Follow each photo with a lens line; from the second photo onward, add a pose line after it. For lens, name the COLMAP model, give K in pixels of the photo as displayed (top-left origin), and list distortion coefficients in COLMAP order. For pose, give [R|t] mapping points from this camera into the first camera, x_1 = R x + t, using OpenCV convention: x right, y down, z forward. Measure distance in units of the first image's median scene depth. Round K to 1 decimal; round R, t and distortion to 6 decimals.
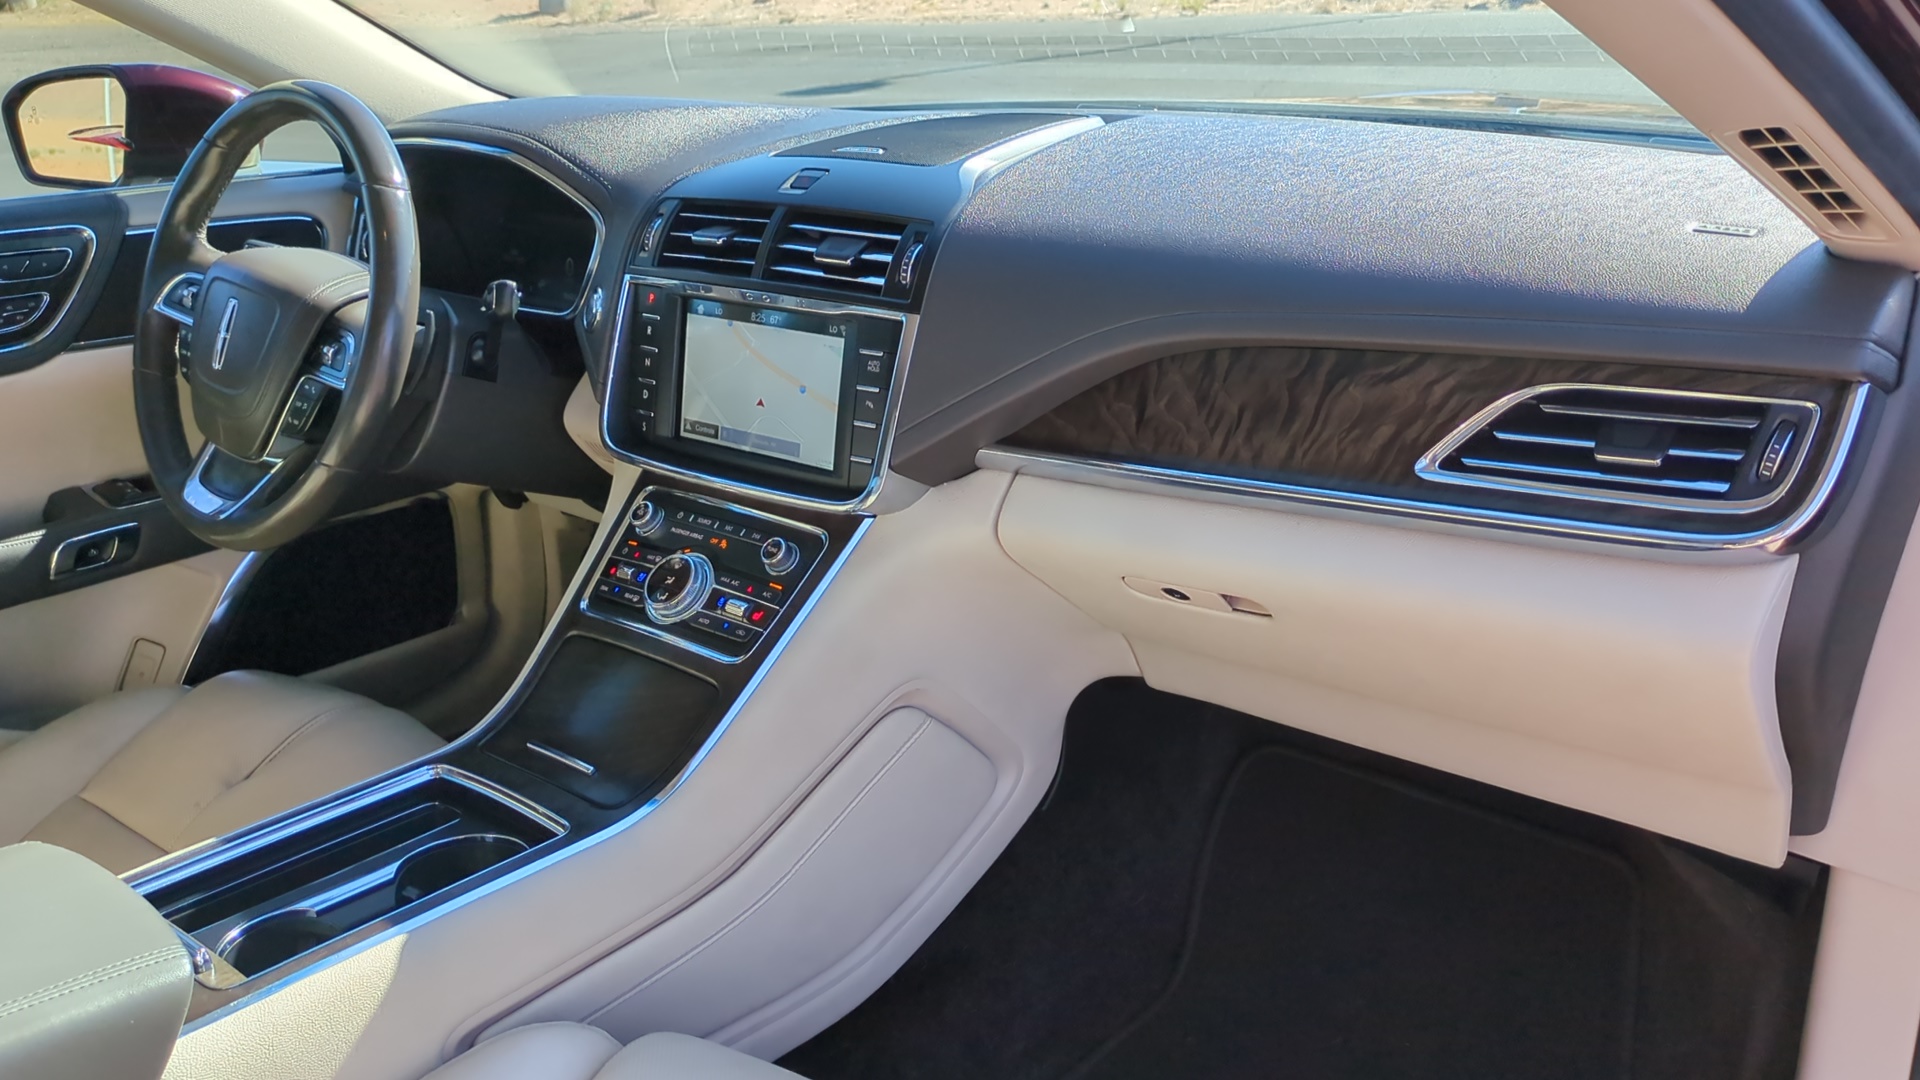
lens RADIAL K [[1641.4, 0, 962.0], [0, 1641.4, 521.8], [0, 0, 1]] dist [0.069619, -0.082484]
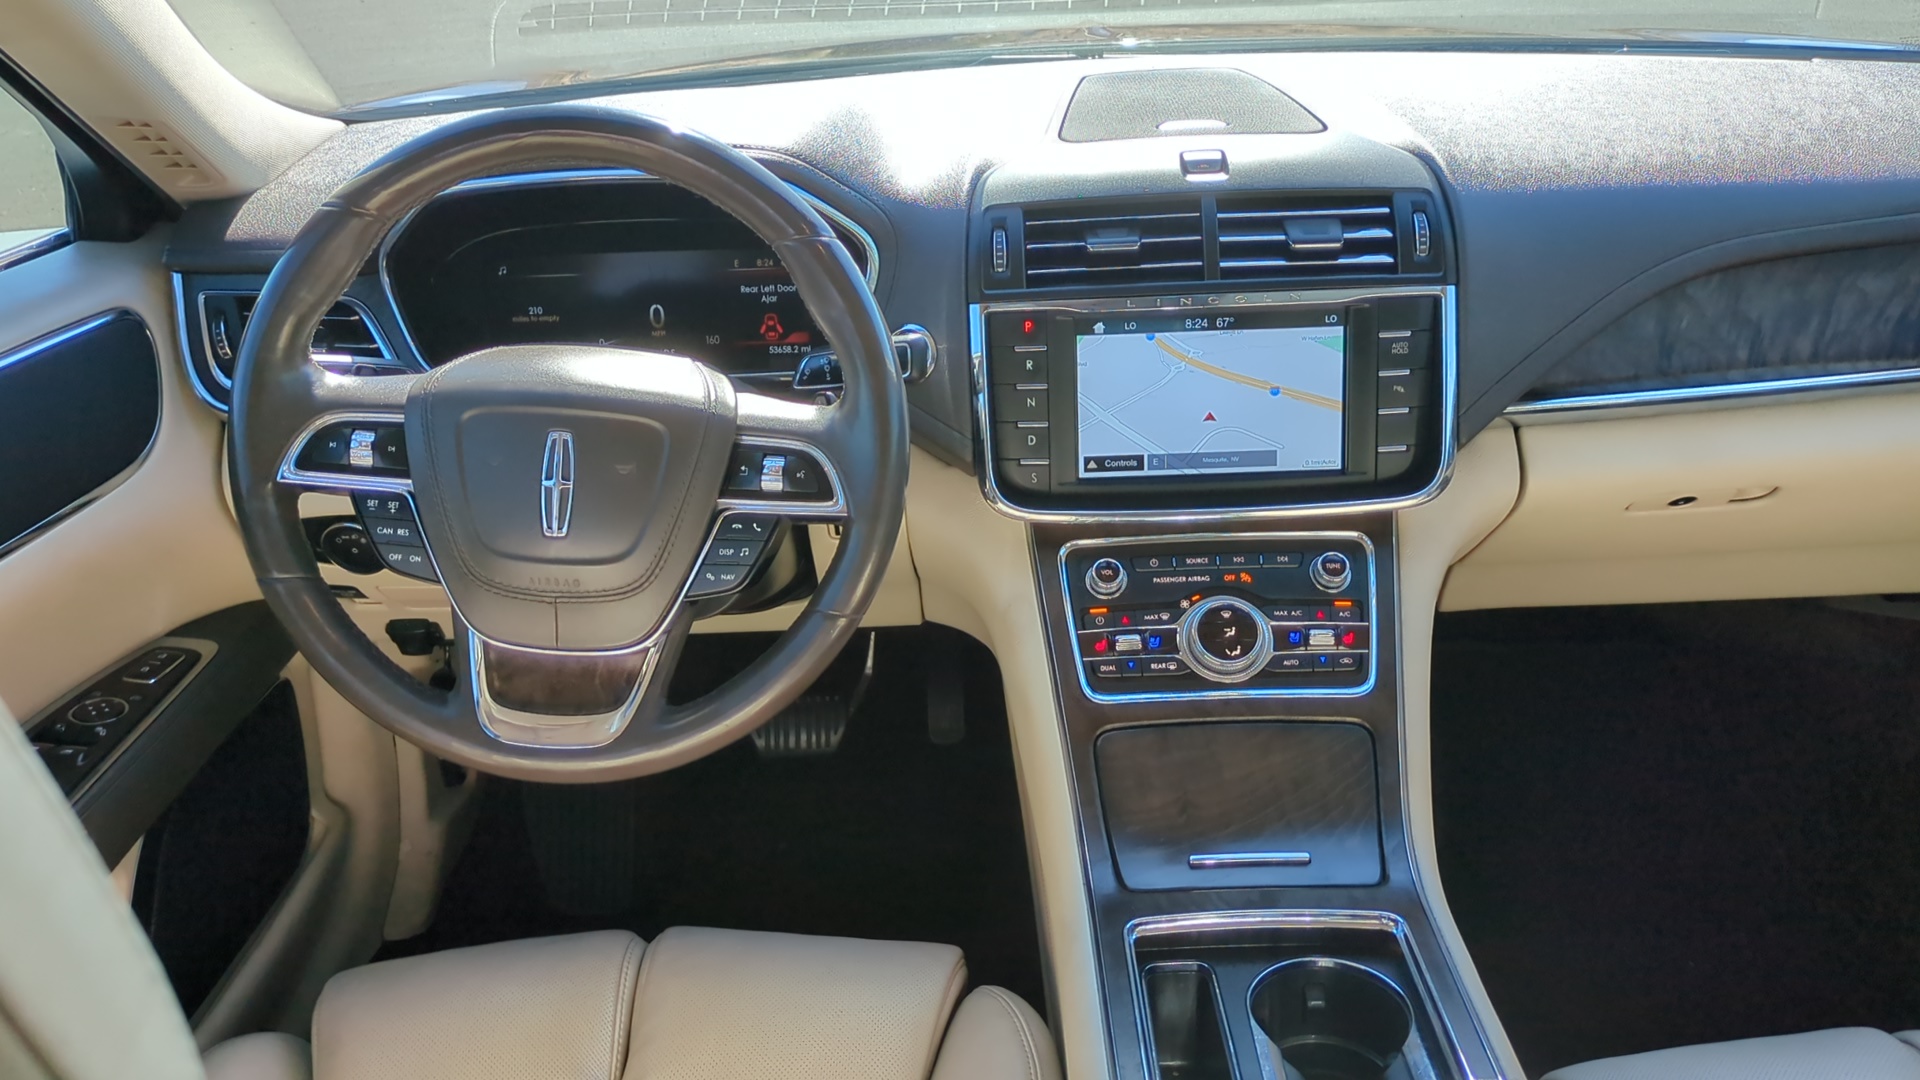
lens RADIAL K [[1641.4, 0, 946.4], [0, 1641.4, 548.5], [0, 0, 1]] dist [0.069619, -0.082484]
pose [[0.760152, -0.256082, 0.597152, -0.800010], [0.217131, 0.966338, 0.138003, -0.161042], [-0.612391, 0.024757, 0.790167, 0.388764]]
